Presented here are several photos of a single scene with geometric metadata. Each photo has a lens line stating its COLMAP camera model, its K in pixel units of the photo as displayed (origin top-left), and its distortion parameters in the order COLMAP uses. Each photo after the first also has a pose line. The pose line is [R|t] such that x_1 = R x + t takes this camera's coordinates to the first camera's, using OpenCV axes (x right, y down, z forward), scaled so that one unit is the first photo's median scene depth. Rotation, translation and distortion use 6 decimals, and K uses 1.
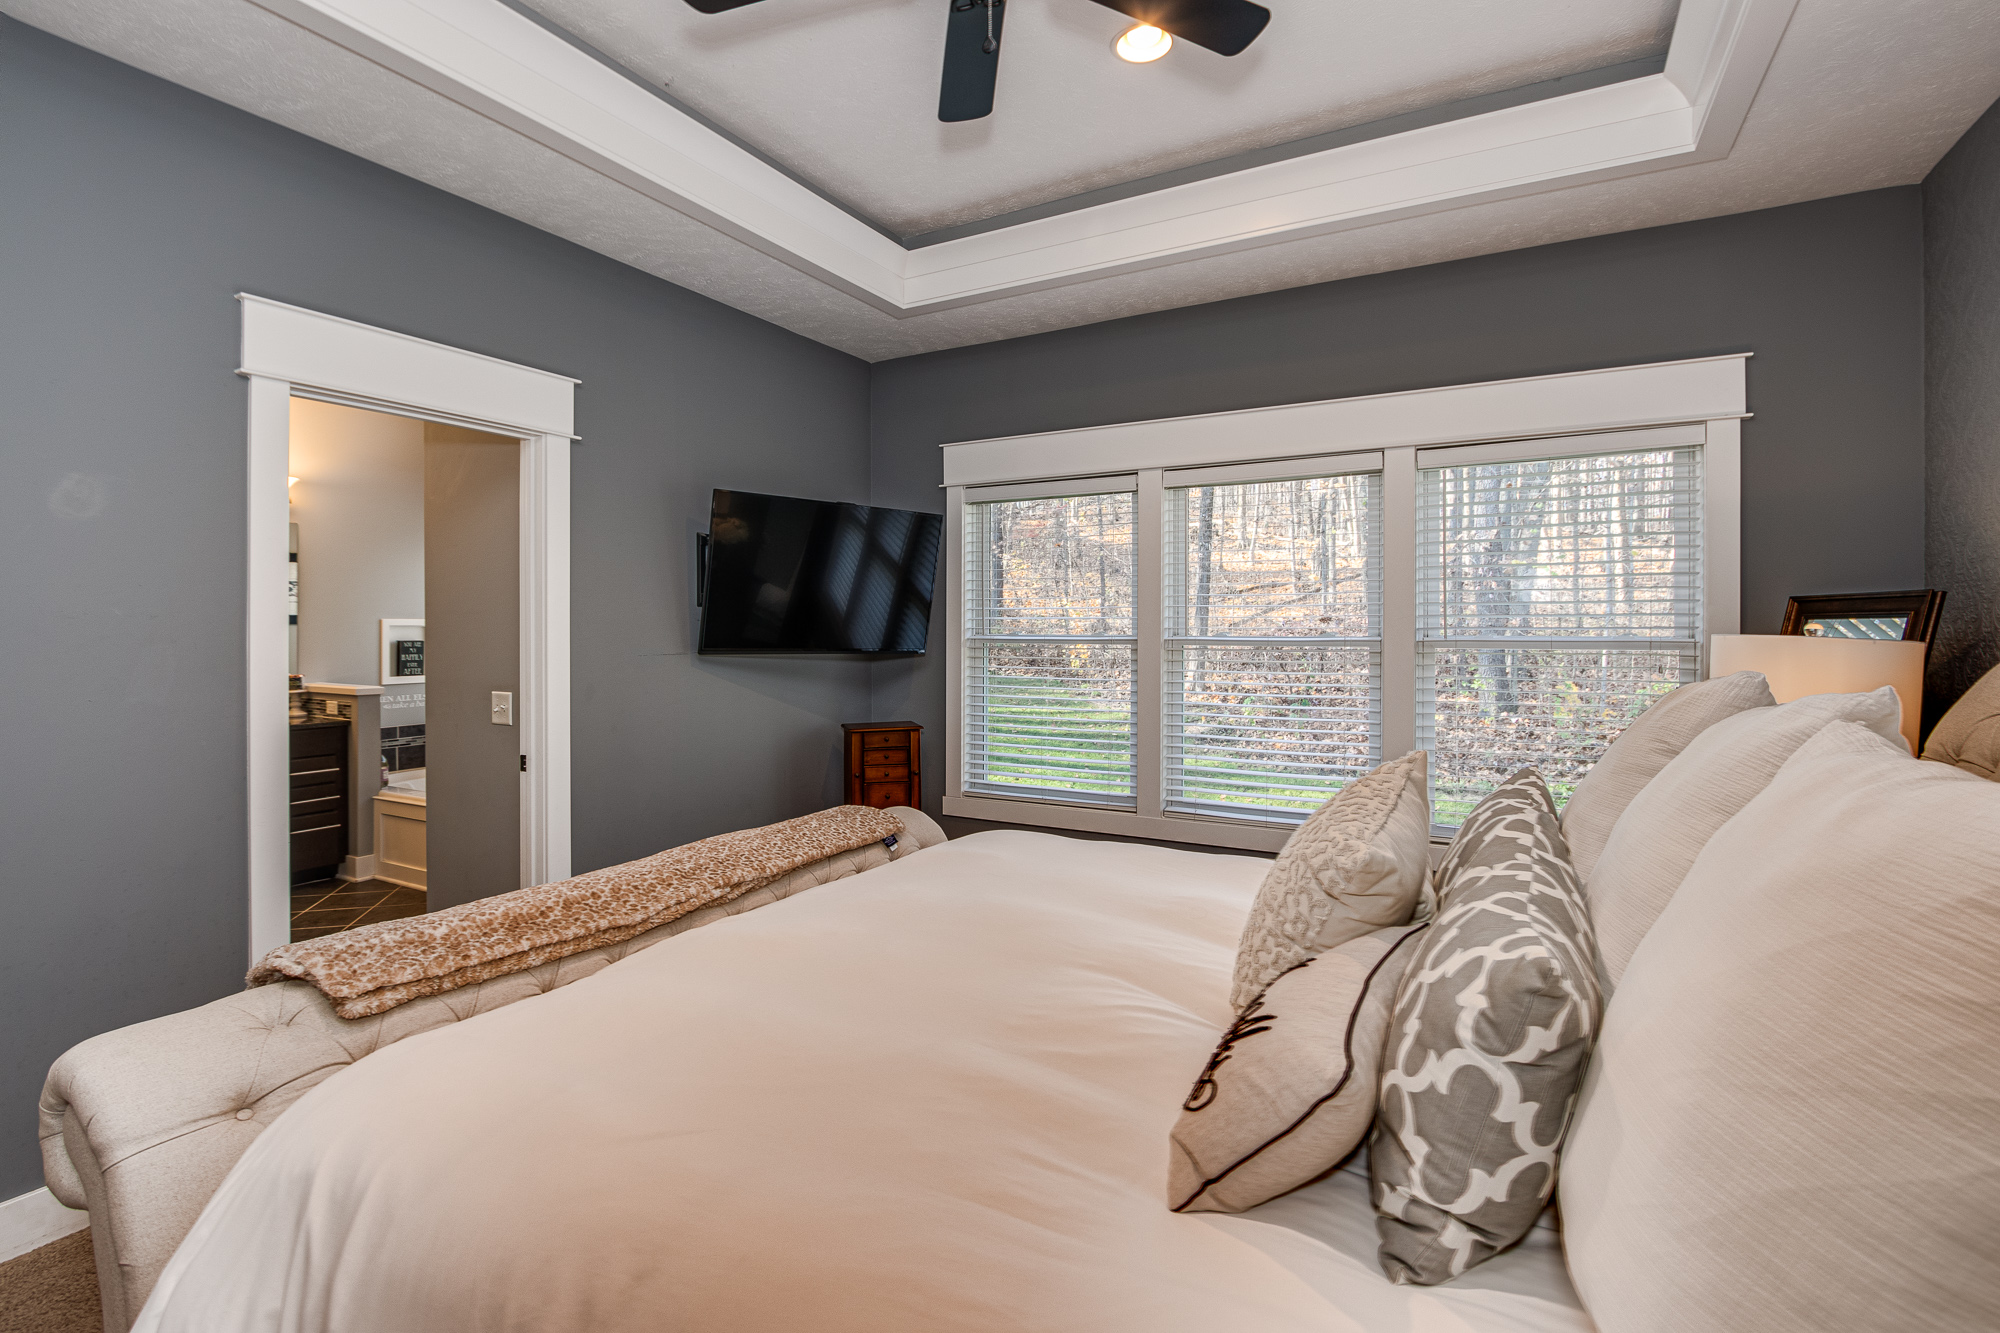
lens RADIAL K [[931.1, 0, 1015.0], [0, 931.1, 634.0], [0, 0, 1]] dist [-0.017442, 0.002716]
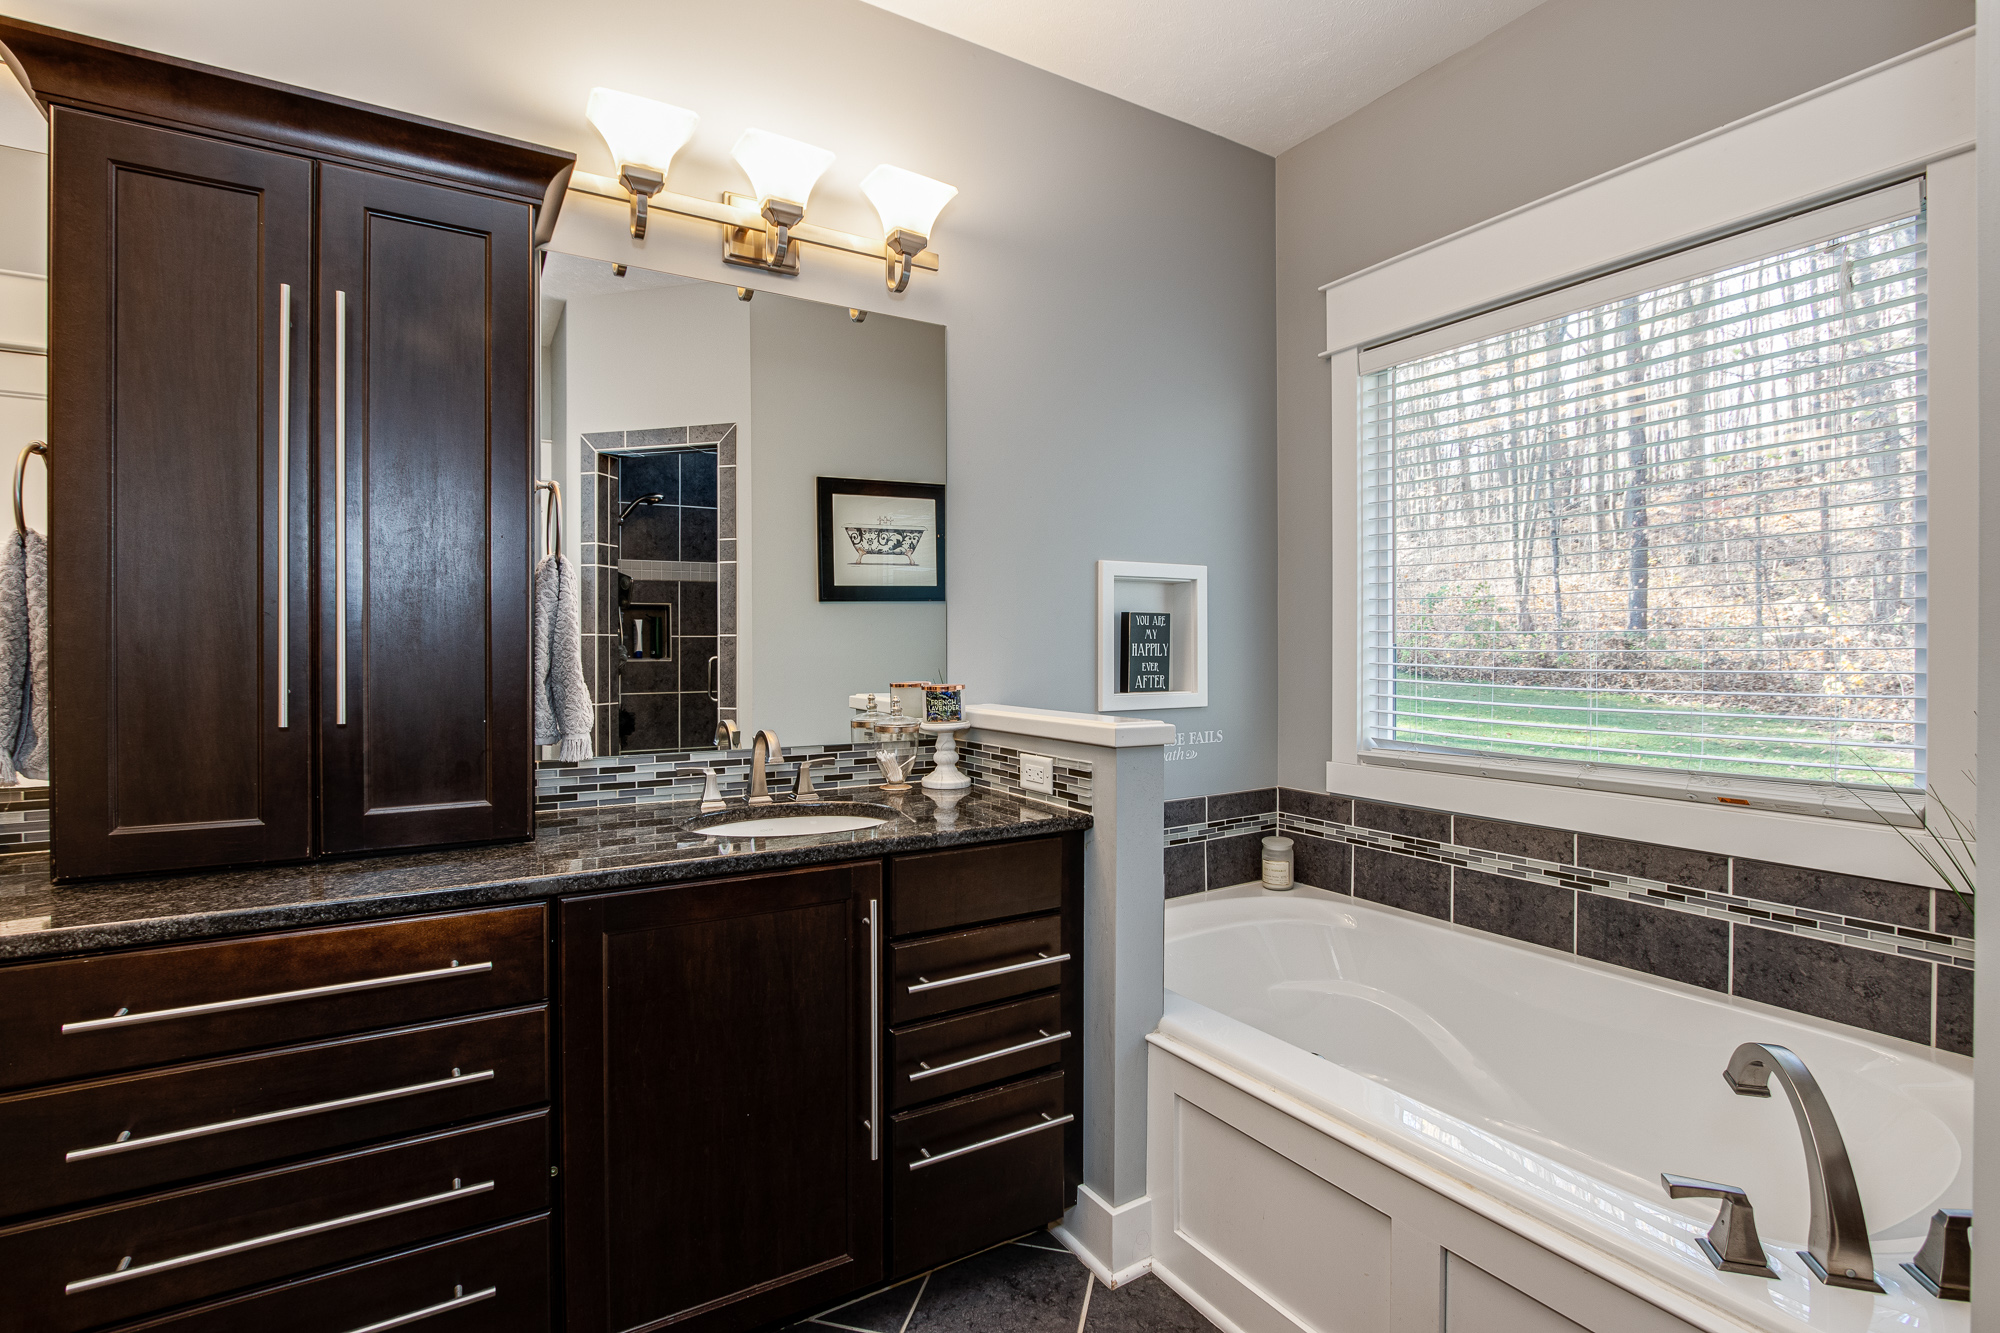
lens RADIAL K [[931.1, 0, 994.7], [0, 931.1, 667.7], [0, 0, 1]] dist [-0.017442, 0.002716]
pose [[0.865690, 0.004383, -0.500561, -0.549839], [0.002982, 0.999899, 0.013913, 0.030476], [0.500571, -0.013538, 0.865589, 0.644746]]
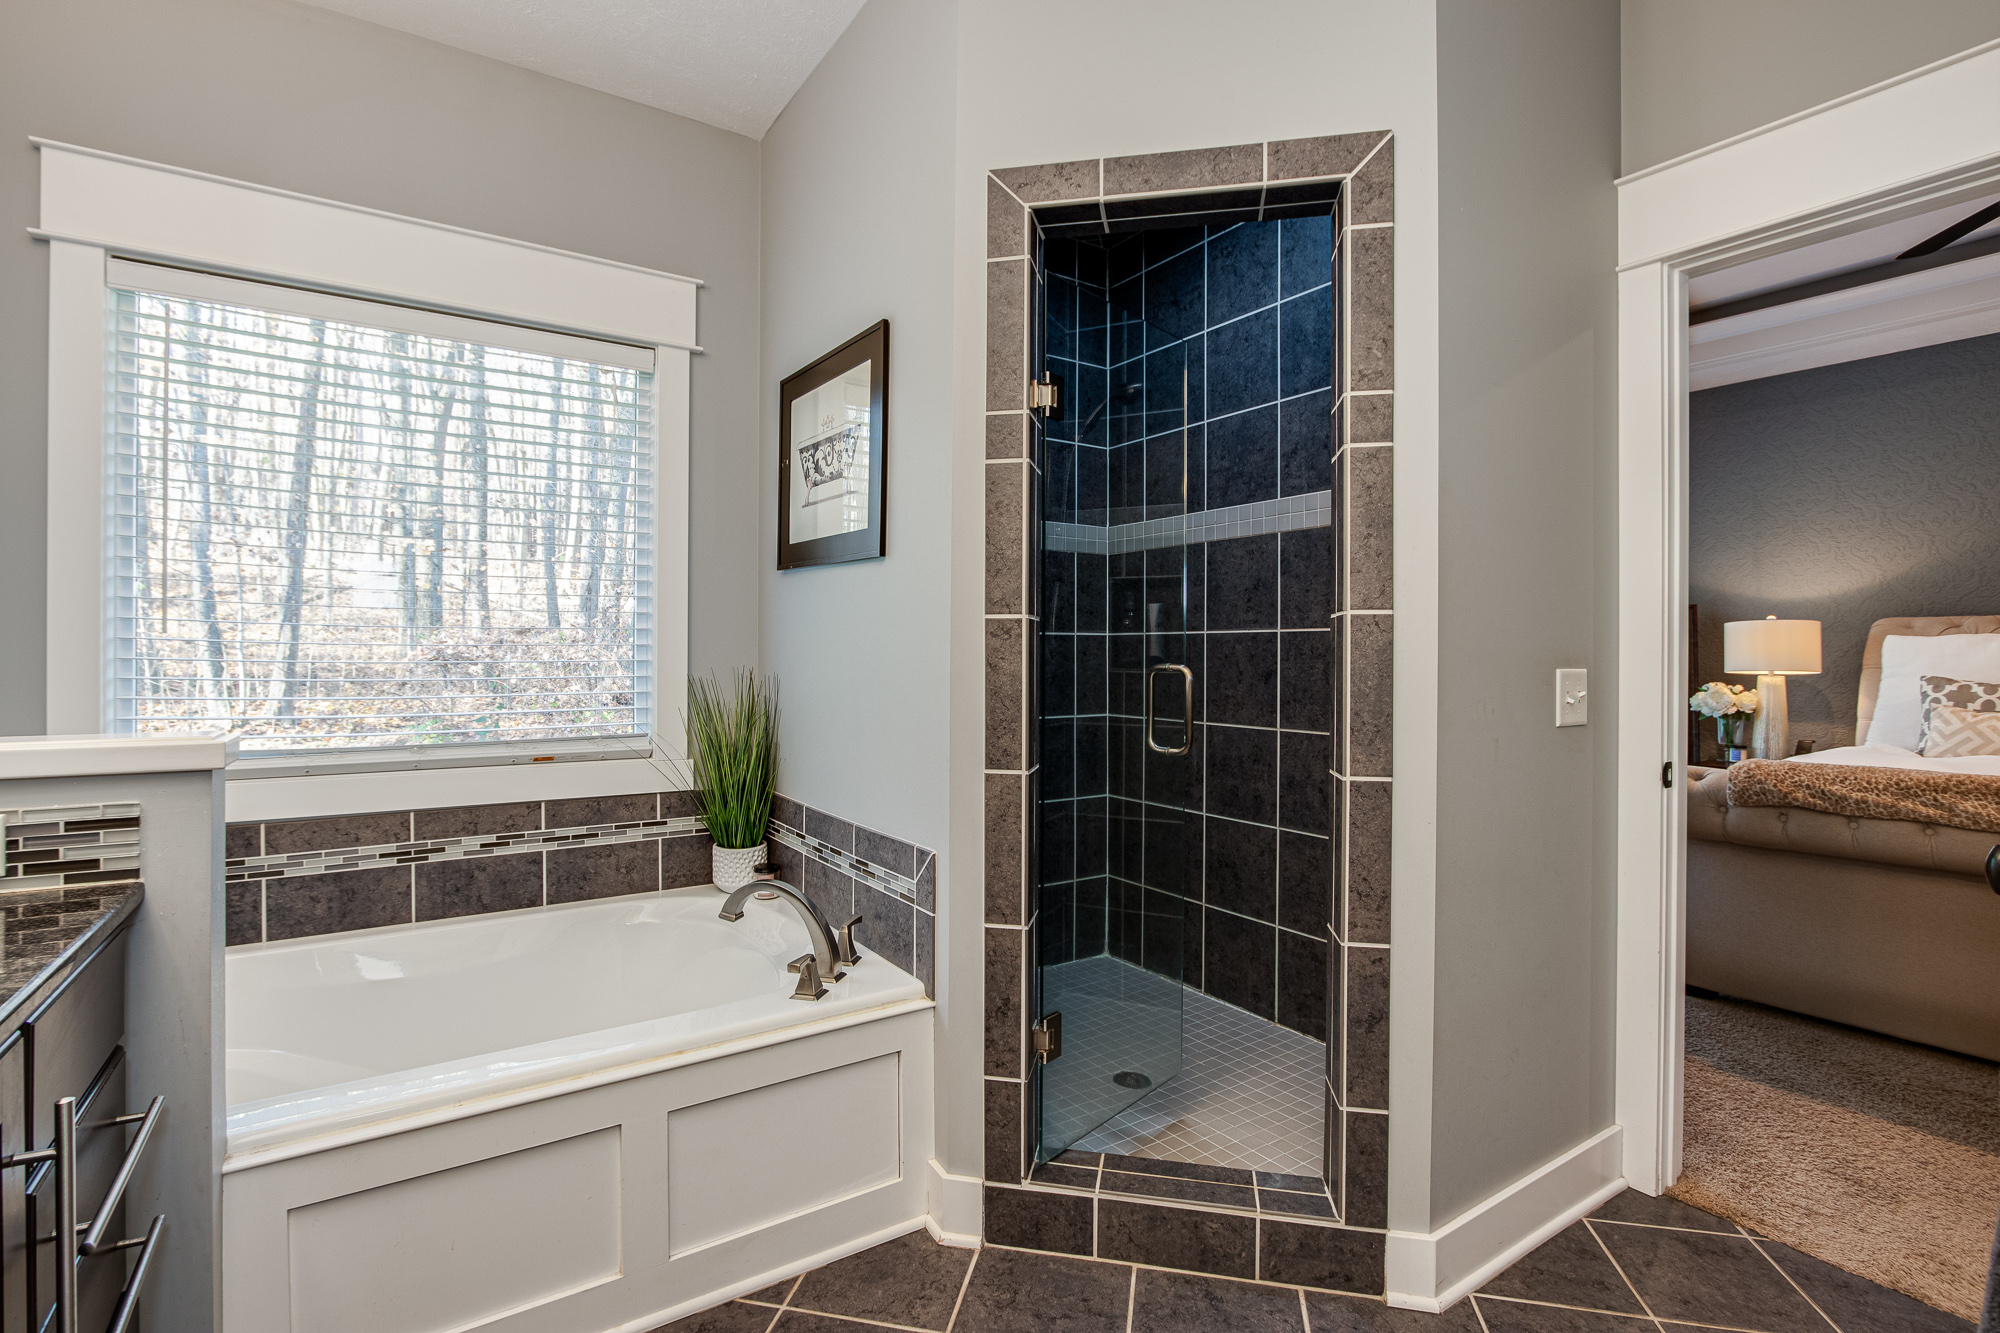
lens RADIAL K [[931.1, 0, 980.9], [0, 931.1, 656.7], [0, 0, 1]] dist [-0.017442, 0.002716]
pose [[0.469669, -0.000854, 0.882842, -0.789247], [-0.000445, 0.999999, 0.001204, 0.034653], [-0.882842, -0.000959, 0.469668, 0.673831]]
